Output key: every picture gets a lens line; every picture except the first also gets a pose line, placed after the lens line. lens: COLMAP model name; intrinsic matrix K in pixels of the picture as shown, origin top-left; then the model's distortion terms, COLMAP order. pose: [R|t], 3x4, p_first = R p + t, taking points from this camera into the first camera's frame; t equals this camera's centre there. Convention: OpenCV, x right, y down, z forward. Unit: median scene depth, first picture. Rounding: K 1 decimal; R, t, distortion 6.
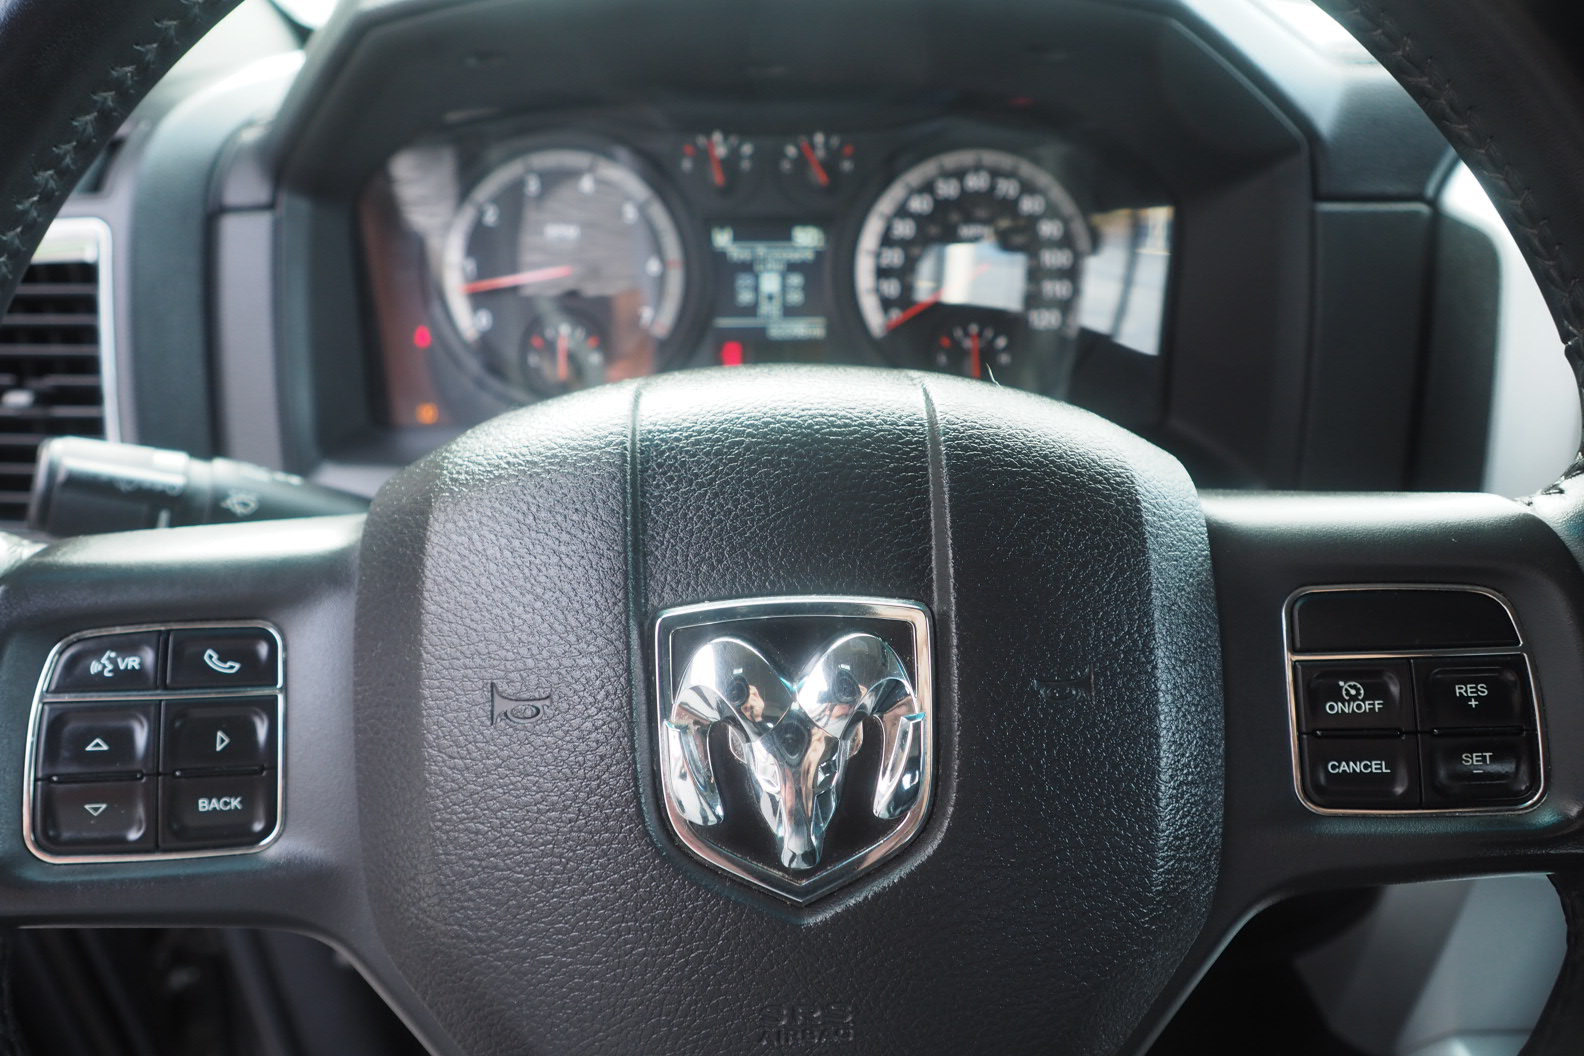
lens RADIAL K [[1153.5, 0, 820.1], [0, 1153.5, 507.6], [0, 0, 1]] dist [-0.019236, -0.003661]
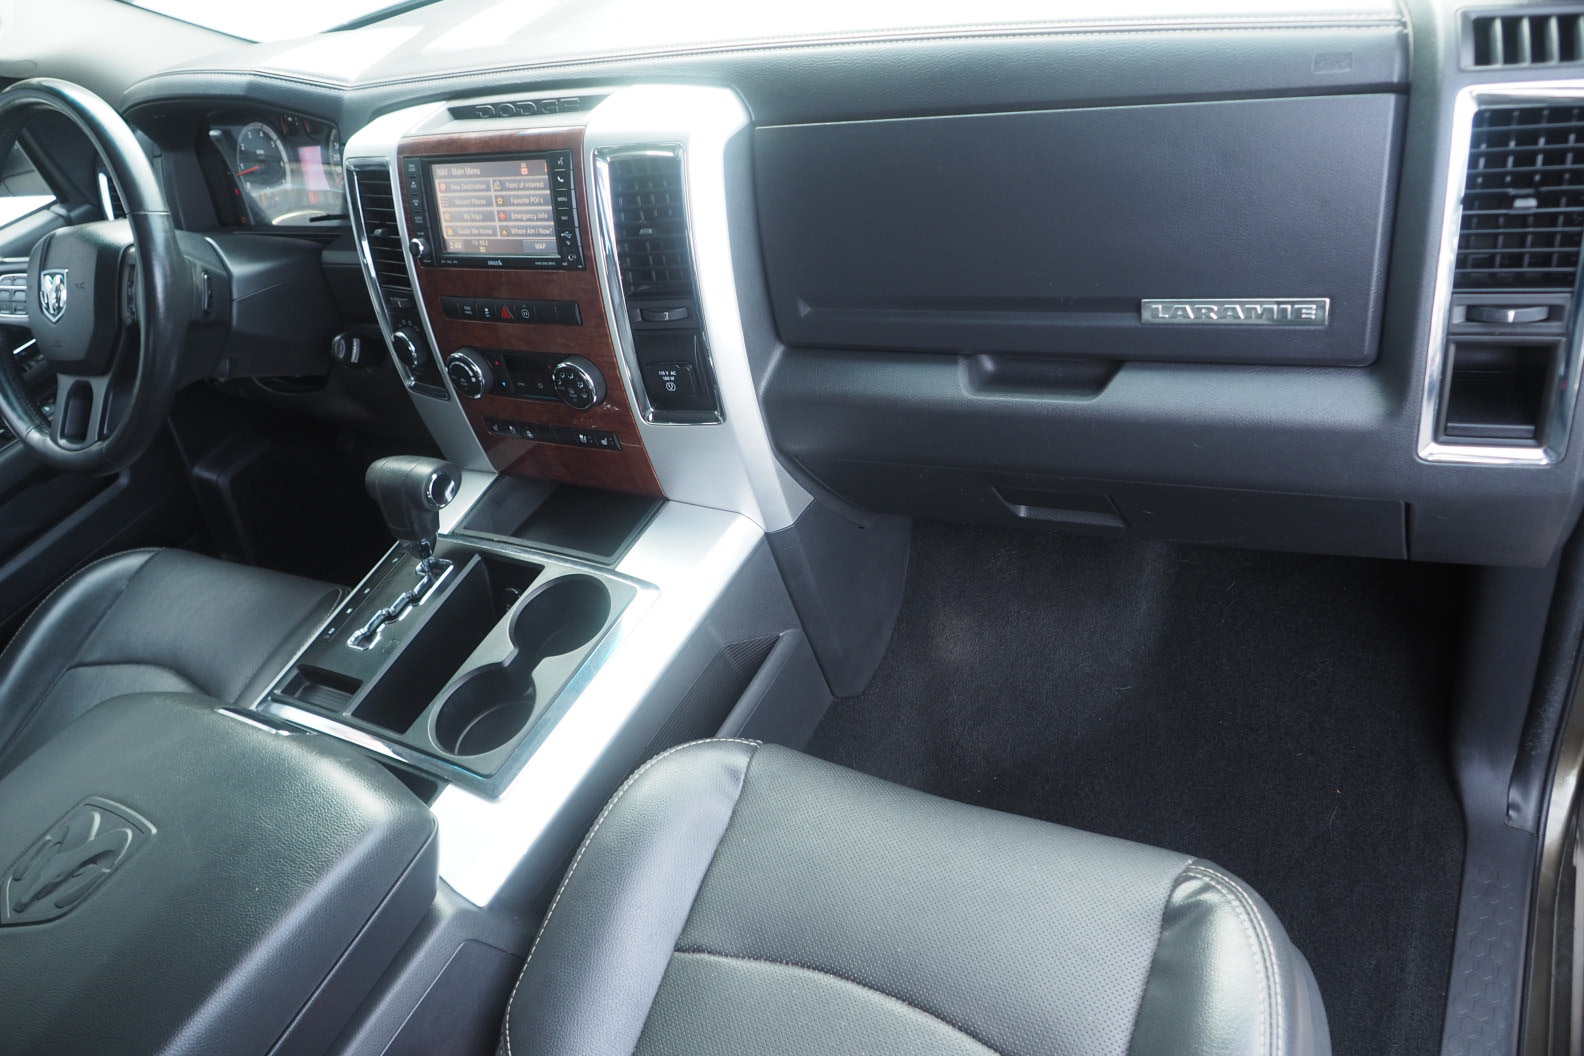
lens RADIAL K [[1160.1, 0, 770.0], [0, 1160.1, 534.2], [0, 0, 1]] dist [0.000258, 0.004388]
pose [[0.799537, 0.157596, -0.579572, 3.116241], [-0.021427, 0.971832, 0.234699, -0.030641], [0.600234, -0.175232, 0.780393, -0.766505]]
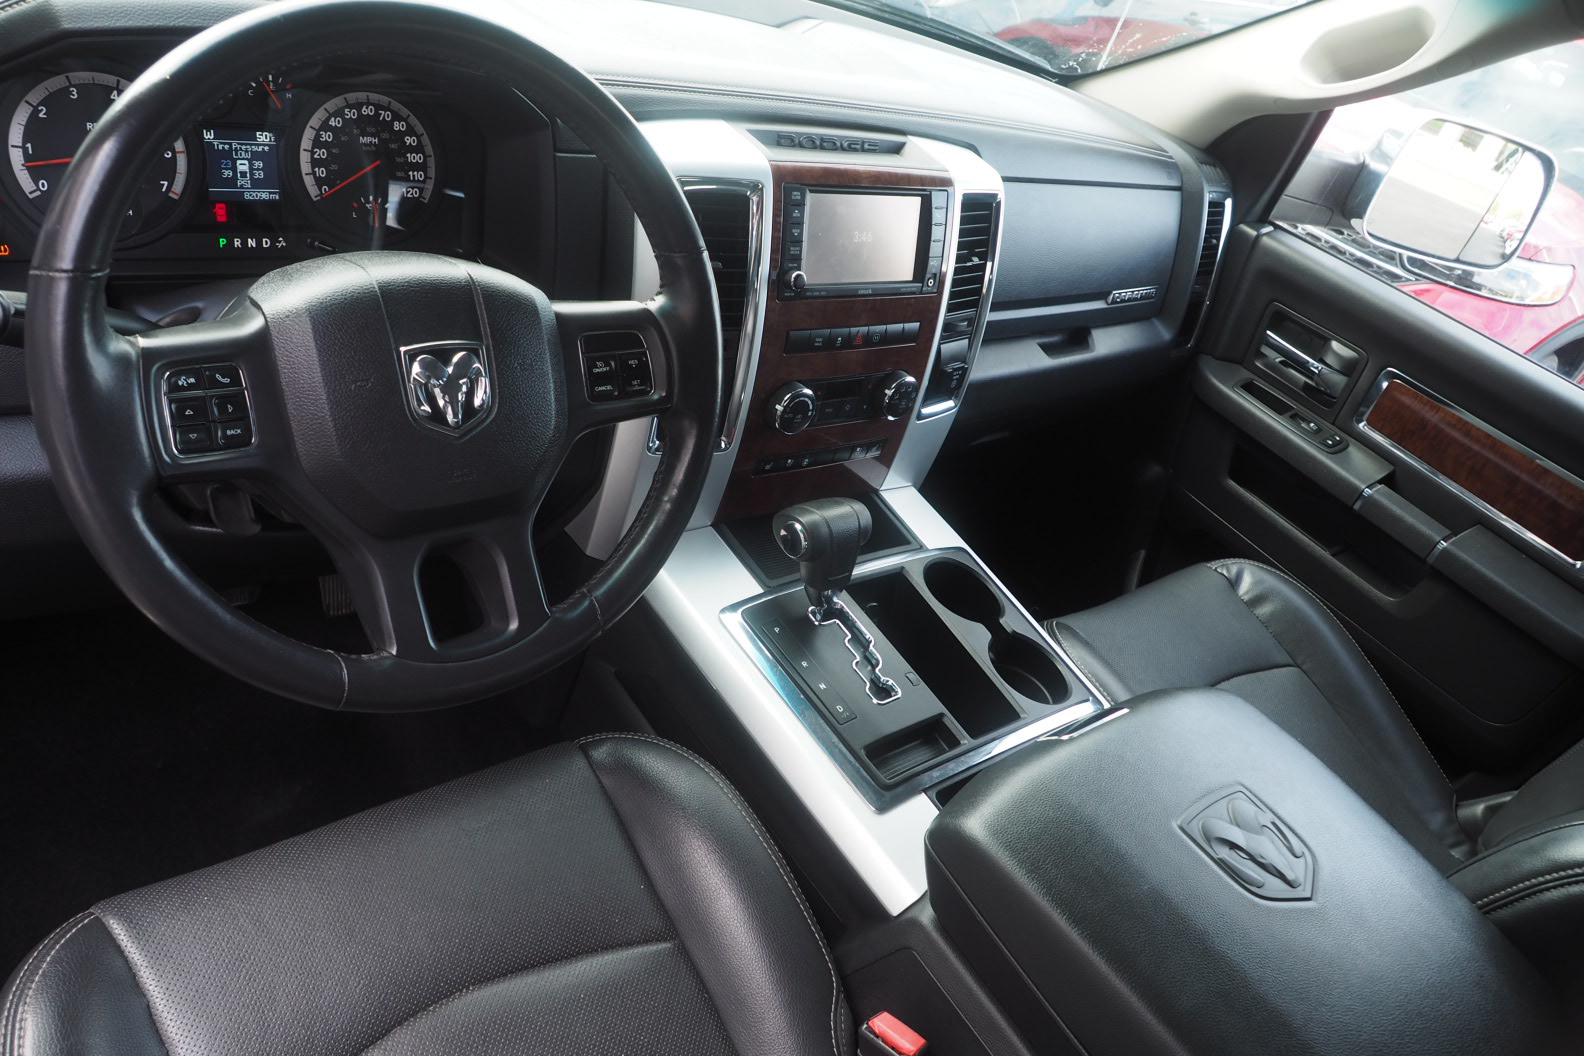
lens RADIAL K [[1153.8, 0, 792.0], [0, 1153.8, 528.0], [0, 0, 1]] dist [-0.007930, 0.005539]
pose [[0.787928, -0.145628, 0.598299, -0.606940], [0.015063, 0.975899, 0.217700, -0.047245], [-0.615583, -0.162520, 0.771132, -1.031534]]
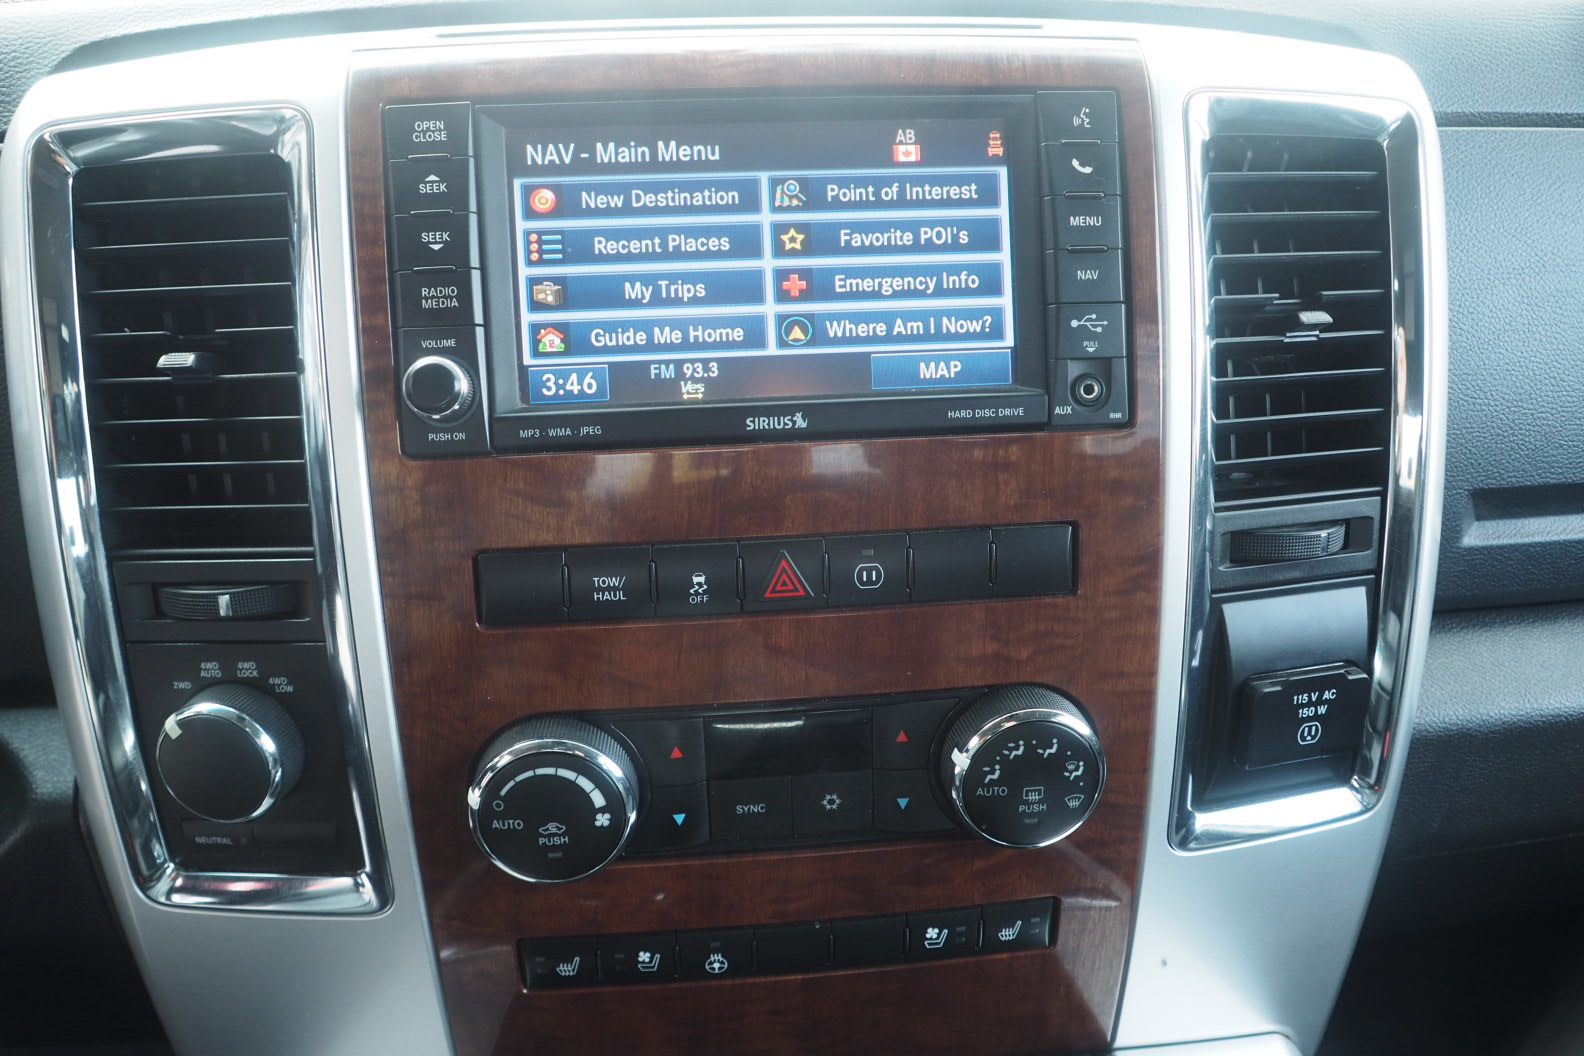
lens RADIAL K [[1129.1, 0, 792.0], [0, 1129.1, 528.0], [0, 0, 1]] dist [-0.038176, 0.004397]
pose [[0.998582, -0.047964, 0.023114, 1.109233], [0.049824, 0.994871, -0.088034, 0.138036], [-0.018773, 0.089061, 0.995849, 0.166692]]
